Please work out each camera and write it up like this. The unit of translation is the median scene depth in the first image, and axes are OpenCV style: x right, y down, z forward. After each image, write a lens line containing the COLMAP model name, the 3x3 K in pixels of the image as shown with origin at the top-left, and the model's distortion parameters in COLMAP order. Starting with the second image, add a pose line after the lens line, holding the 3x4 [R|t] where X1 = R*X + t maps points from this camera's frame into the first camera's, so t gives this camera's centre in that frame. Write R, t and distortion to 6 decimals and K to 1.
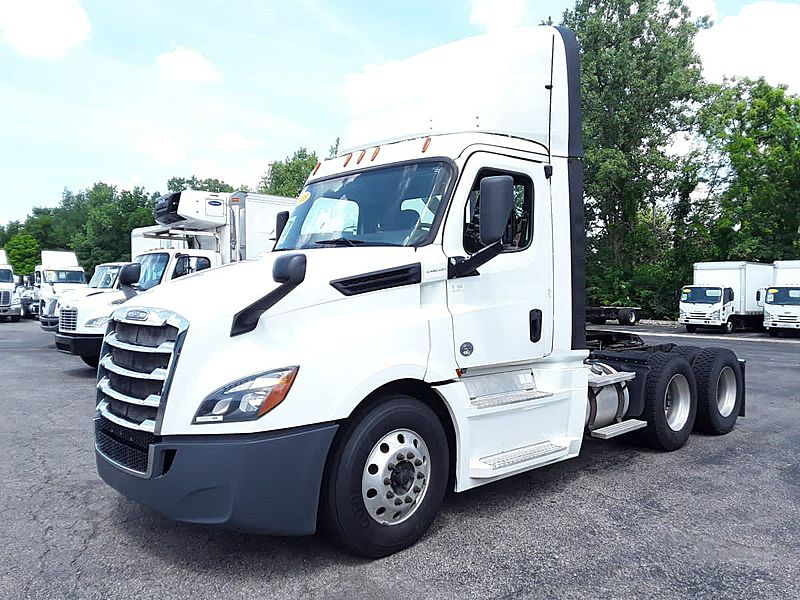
lens RADIAL K [[666.0, 0, 401.8], [0, 666.0, 311.3], [0, 0, 1]] dist [0.060144, 0.001175]
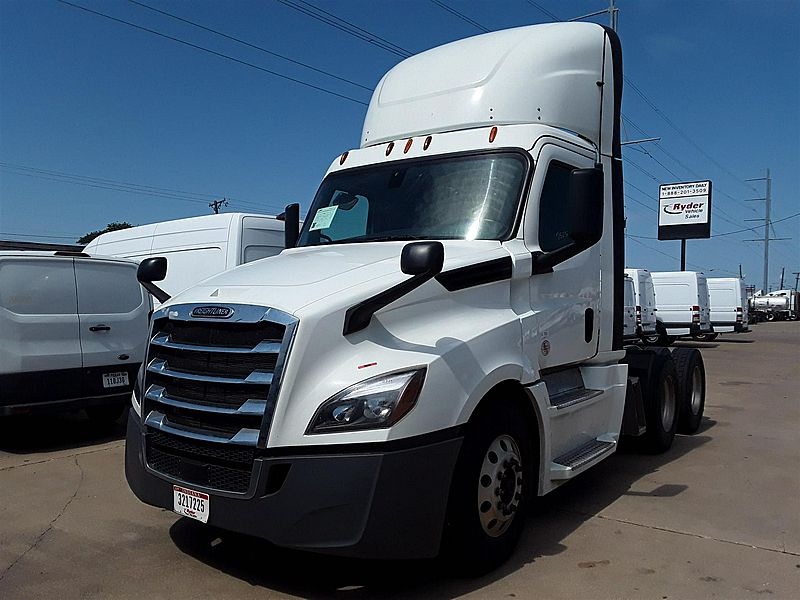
lens RADIAL K [[666.0, 0, 401.8], [0, 666.0, 311.3], [0, 0, 1]] dist [0.060144, 0.001175]
pose [[0.982835, 0.004242, 0.184440, -0.302907], [-0.002484, 0.999949, -0.009762, 0.013433], [-0.184472, 0.009137, 0.982795, 0.104239]]
